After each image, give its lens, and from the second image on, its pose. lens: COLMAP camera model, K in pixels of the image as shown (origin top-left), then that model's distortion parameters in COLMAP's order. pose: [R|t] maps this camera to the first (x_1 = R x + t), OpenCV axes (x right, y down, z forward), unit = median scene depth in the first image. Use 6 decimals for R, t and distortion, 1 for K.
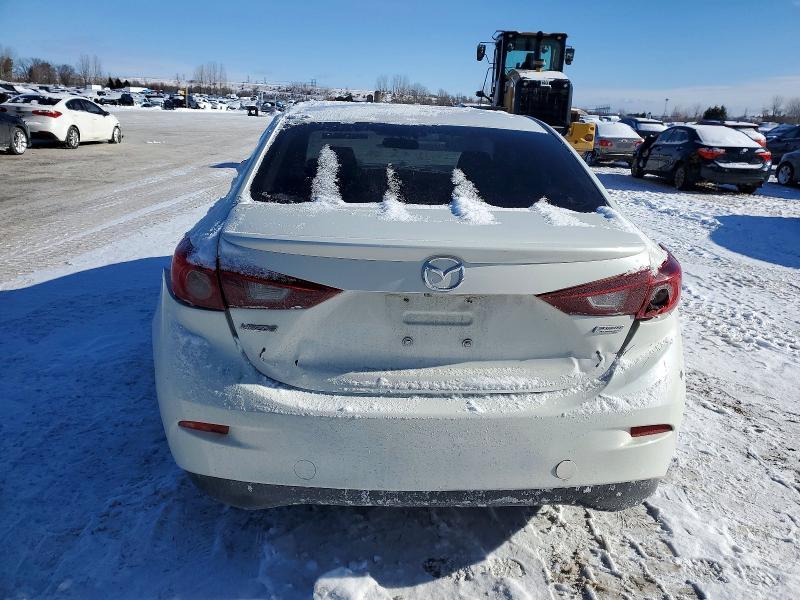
lens RADIAL K [[608.8, 0, 400.0], [0, 608.8, 300.0], [0, 0, 1]] dist [0.007223, 0.001260]
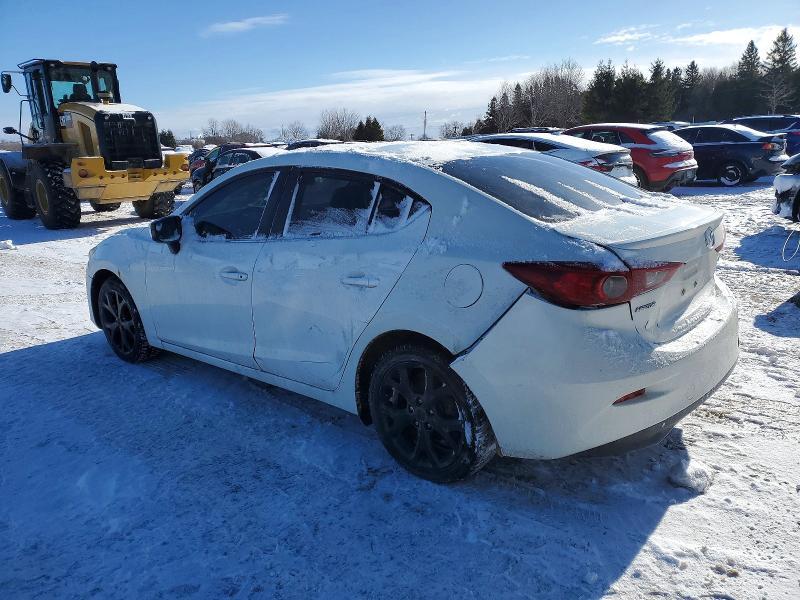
lens RADIAL K [[614.1, 0, 399.7], [0, 614.1, 312.1], [0, 0, 1]] dist [0.007276, 0.008006]
pose [[0.687856, -0.258343, 0.678316, -0.198704], [0.275126, 0.957580, 0.085708, -0.027022], [-0.671684, 0.127668, 0.729754, 0.049115]]
